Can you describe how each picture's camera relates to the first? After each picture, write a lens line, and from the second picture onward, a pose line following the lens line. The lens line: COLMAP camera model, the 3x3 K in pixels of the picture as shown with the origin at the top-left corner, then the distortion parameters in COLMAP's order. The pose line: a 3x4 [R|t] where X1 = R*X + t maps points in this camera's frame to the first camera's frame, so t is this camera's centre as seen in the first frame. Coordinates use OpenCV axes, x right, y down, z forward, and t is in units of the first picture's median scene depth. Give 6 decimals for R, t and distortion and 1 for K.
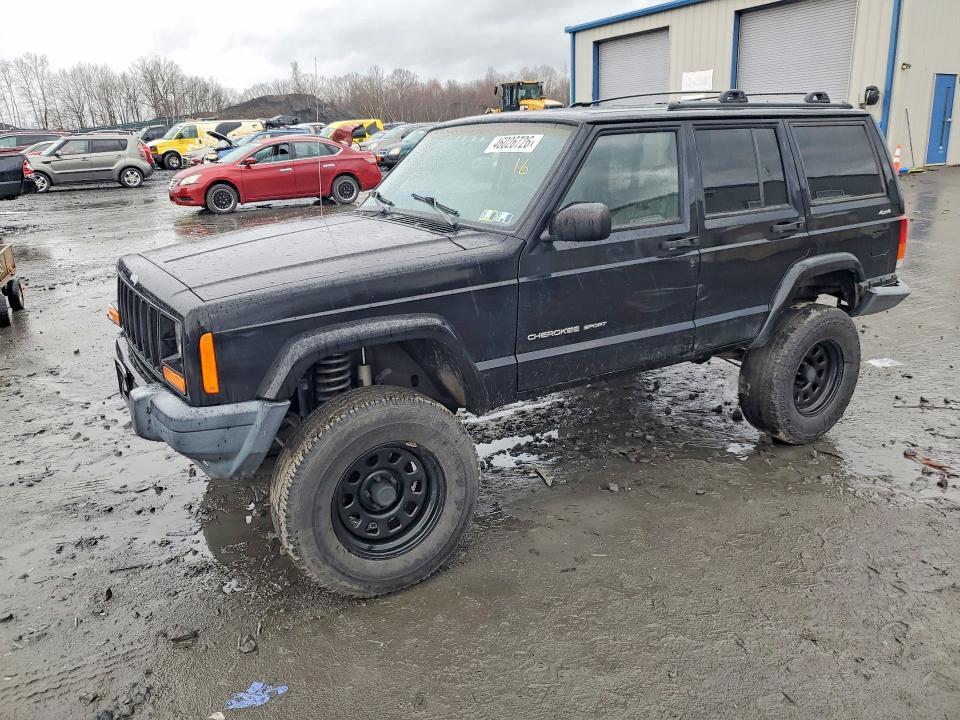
lens RADIAL K [[744.0, 0, 480.0], [0, 744.0, 360.0], [0, 0, 1]] dist [-0.008336, -0.009535]
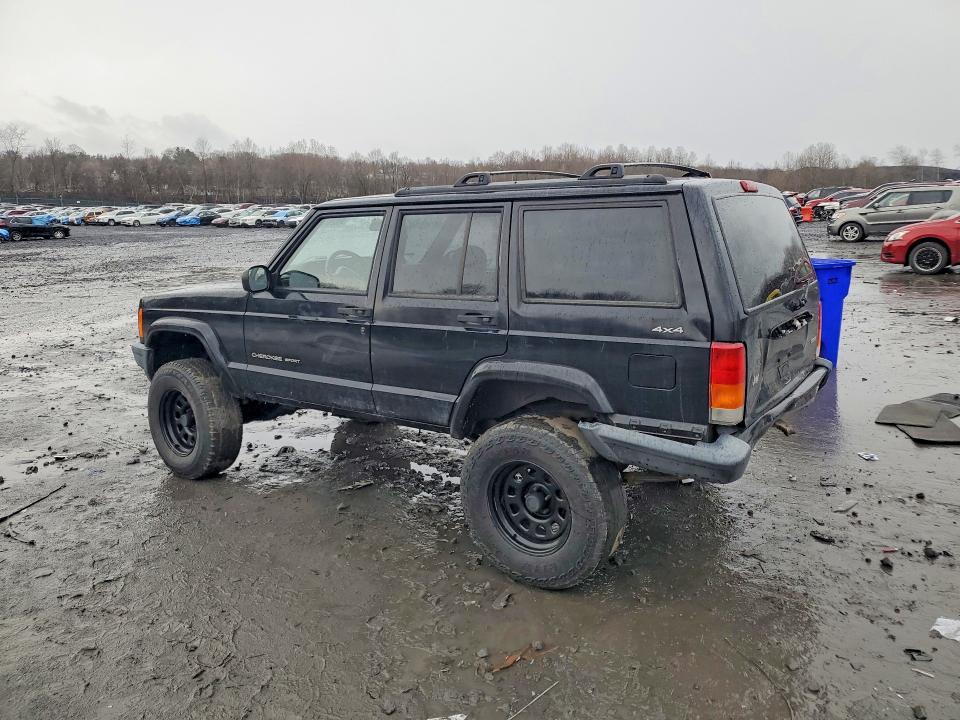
lens RADIAL K [[744.0, 0, 480.0], [0, 744.0, 360.0], [0, 0, 1]] dist [-0.008336, -0.009535]
pose [[0.410705, 0.196322, -0.890382, 0.271622], [-0.250720, 0.963215, 0.096732, -0.047919], [0.876619, 0.183508, 0.444819, 0.131526]]
